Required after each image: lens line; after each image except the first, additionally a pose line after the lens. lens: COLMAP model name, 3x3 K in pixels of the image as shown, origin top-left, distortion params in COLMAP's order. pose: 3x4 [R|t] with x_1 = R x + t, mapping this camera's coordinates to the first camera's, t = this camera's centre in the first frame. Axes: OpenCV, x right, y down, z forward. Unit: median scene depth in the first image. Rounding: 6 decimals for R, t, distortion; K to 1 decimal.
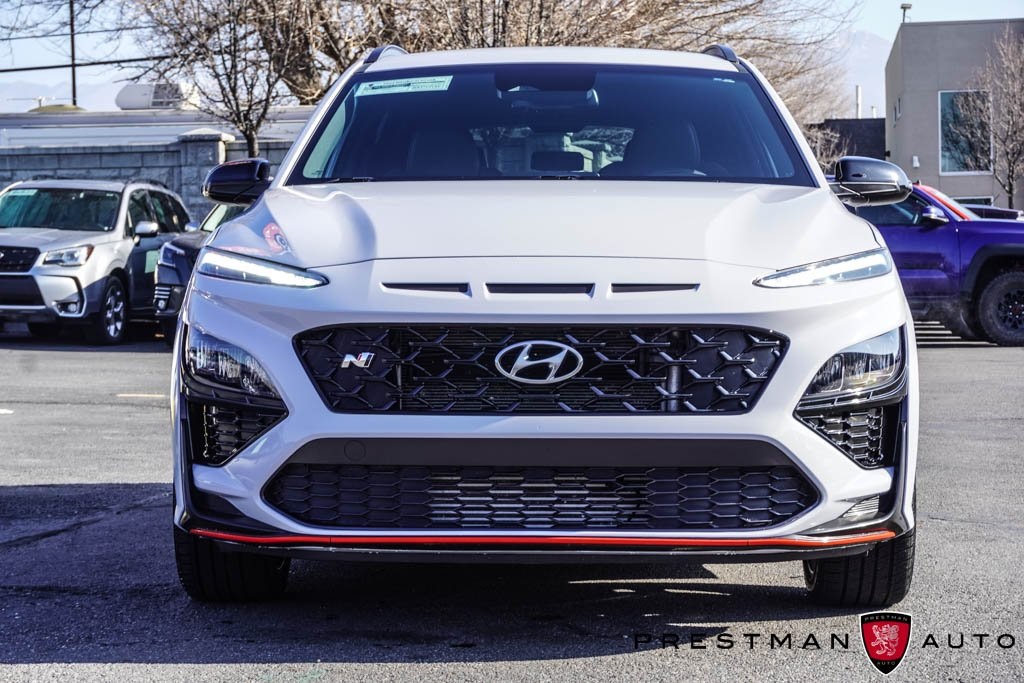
lens RADIAL K [[2167.1, 0, 513.3], [0, 2167.1, 339.5], [0, 0, 1]] dist [0.077455, 0.000000]
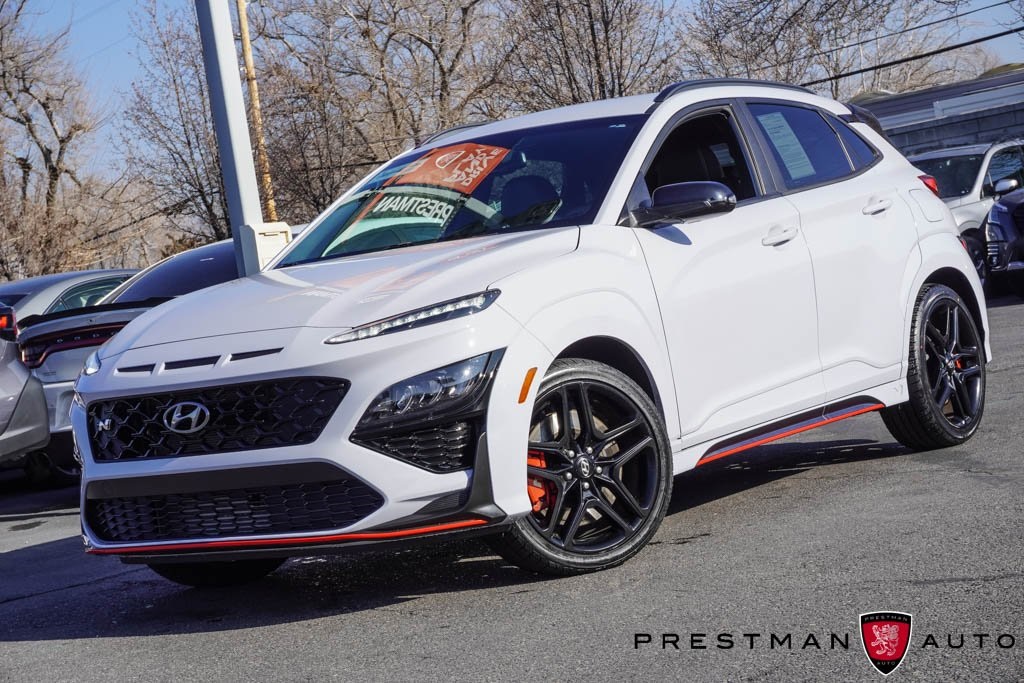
lens RADIAL K [[2167.1, 0, 510.0], [0, 2167.1, 343.4], [0, 0, 1]] dist [0.077455, 0.000000]
pose [[0.822581, -0.101548, -0.559507, 0.944120], [0.120706, 0.992685, -0.002707, -0.007710], [0.555689, -0.065309, 0.828821, -0.028783]]
